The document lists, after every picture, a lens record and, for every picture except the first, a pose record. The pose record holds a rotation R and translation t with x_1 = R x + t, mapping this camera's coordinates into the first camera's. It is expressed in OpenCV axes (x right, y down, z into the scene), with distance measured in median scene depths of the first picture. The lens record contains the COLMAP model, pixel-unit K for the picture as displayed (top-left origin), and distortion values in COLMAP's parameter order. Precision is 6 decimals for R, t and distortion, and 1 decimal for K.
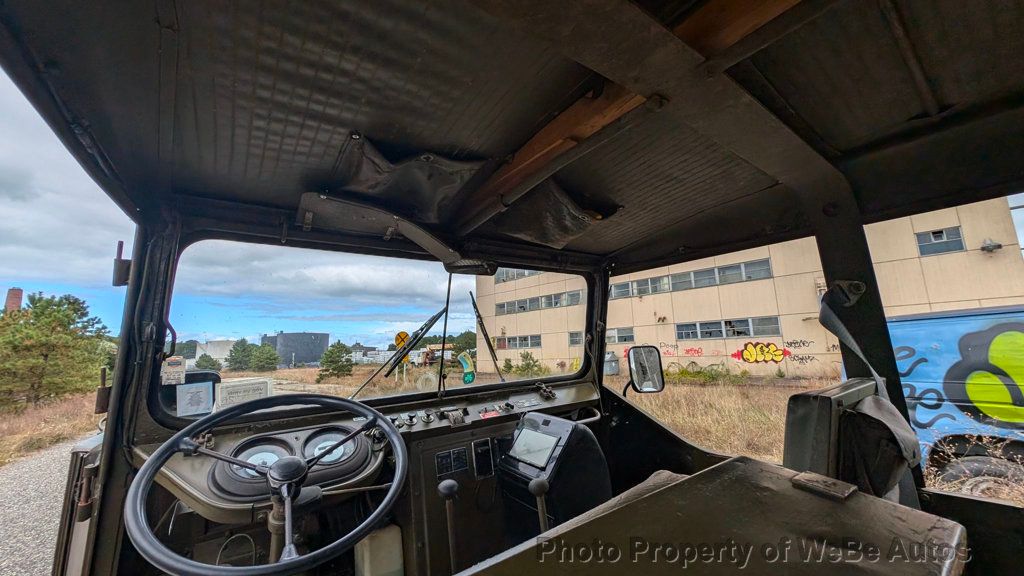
lens RADIAL K [[380.2, 0, 516.3], [0, 380.2, 285.9], [0, 0, 1]] dist [0.009531, -0.003040]
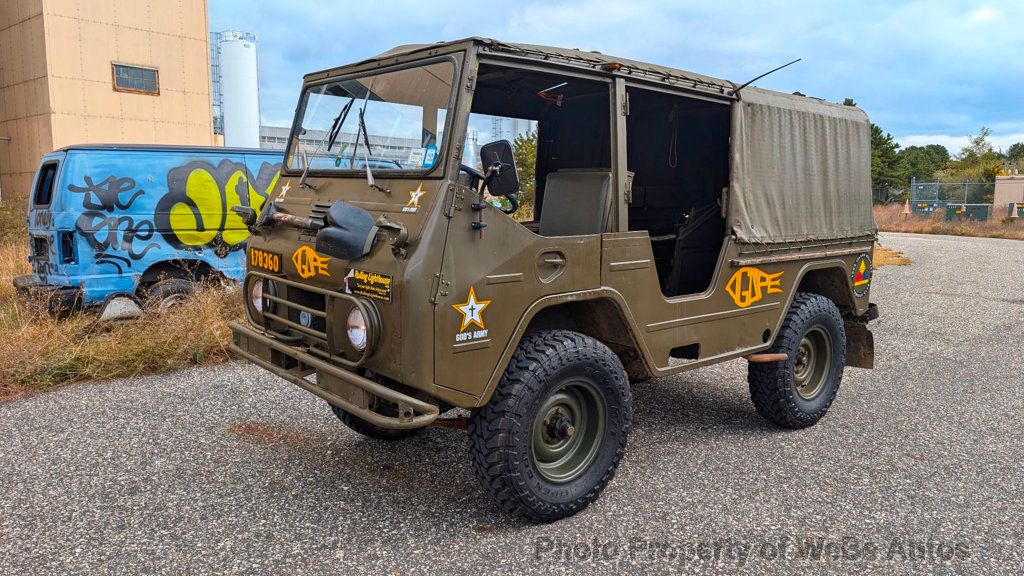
lens RADIAL K [[746.0, 0, 513.8], [0, 746.0, 296.2], [0, 0, 1]] dist [0.022655, -0.021380]
pose [[-0.077377, -0.096436, 0.992327, -1.050504], [-0.178978, 0.980486, 0.081329, 0.142984], [-0.980806, -0.171311, -0.093127, 0.219491]]
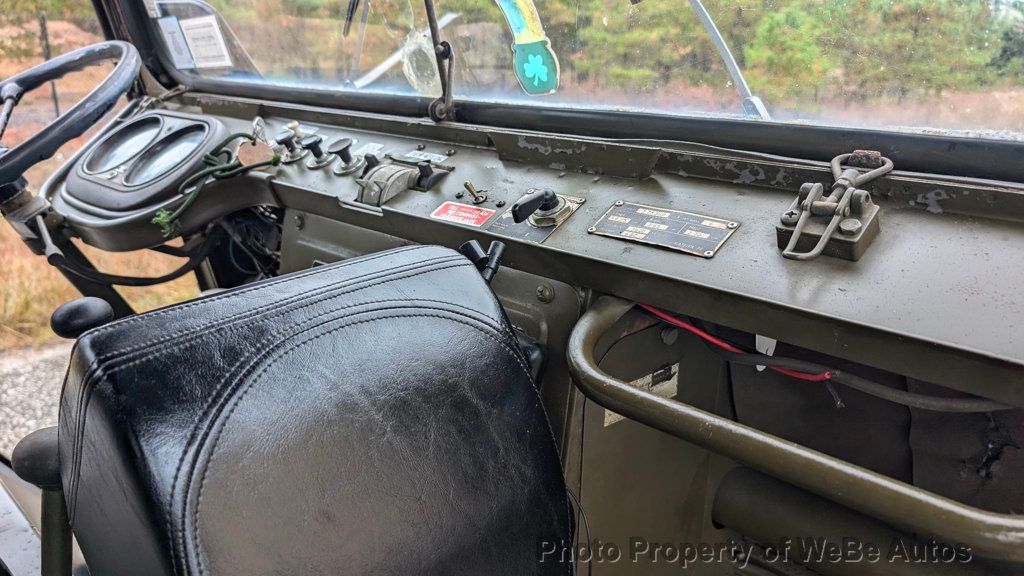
lens RADIAL K [[746.0, 0, 526.0], [0, 746.0, 309.6], [0, 0, 1]] dist [0.022655, -0.021380]
pose [[0.183262, 0.369237, -0.911087, 0.152661], [0.134029, 0.908744, 0.395247, 0.073268], [0.973885, -0.194546, 0.117050, 0.349186]]
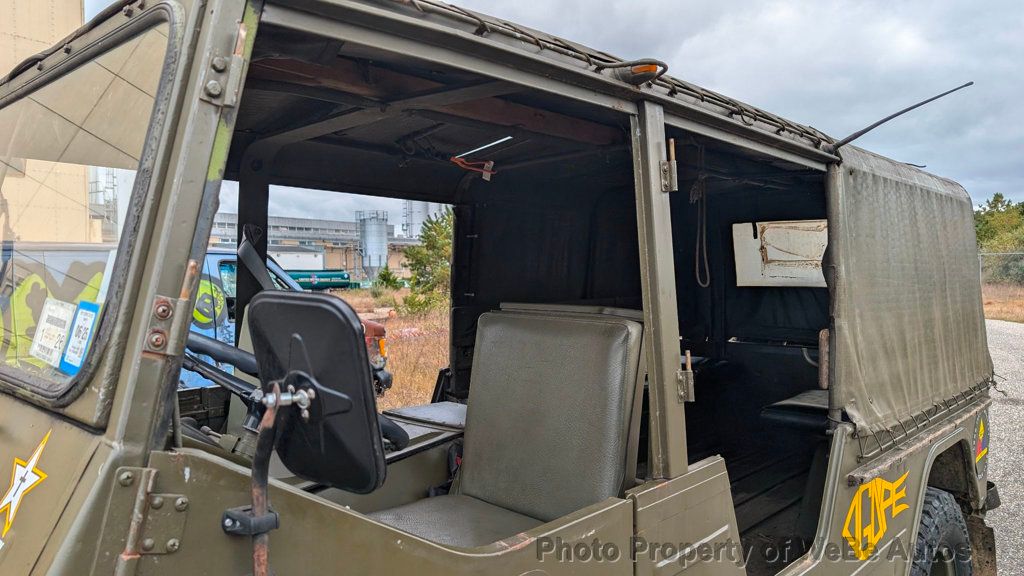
lens RADIAL K [[746.0, 0, 501.8], [0, 746.0, 283.0], [0, 0, 1]] dist [0.022655, -0.021380]
pose [[-0.177883, 0.026354, 0.983699, -0.461723], [-0.155009, 0.986411, -0.054457, 0.051033], [-0.971766, -0.162169, -0.171381, 0.175589]]
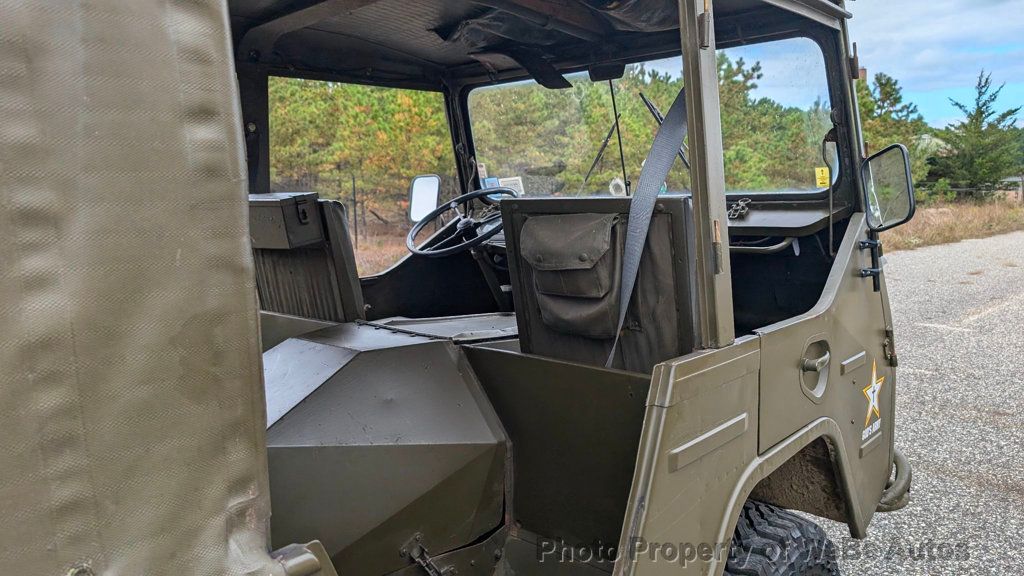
lens RADIAL K [[746.0, 0, 521.0], [0, 746.0, 280.5], [0, 0, 1]] dist [0.022655, -0.021380]
pose [[0.219763, 0.157242, -0.962798, 0.614623], [0.173806, 0.964824, 0.197245, 0.017664], [0.959946, -0.210688, 0.184703, 0.113736]]
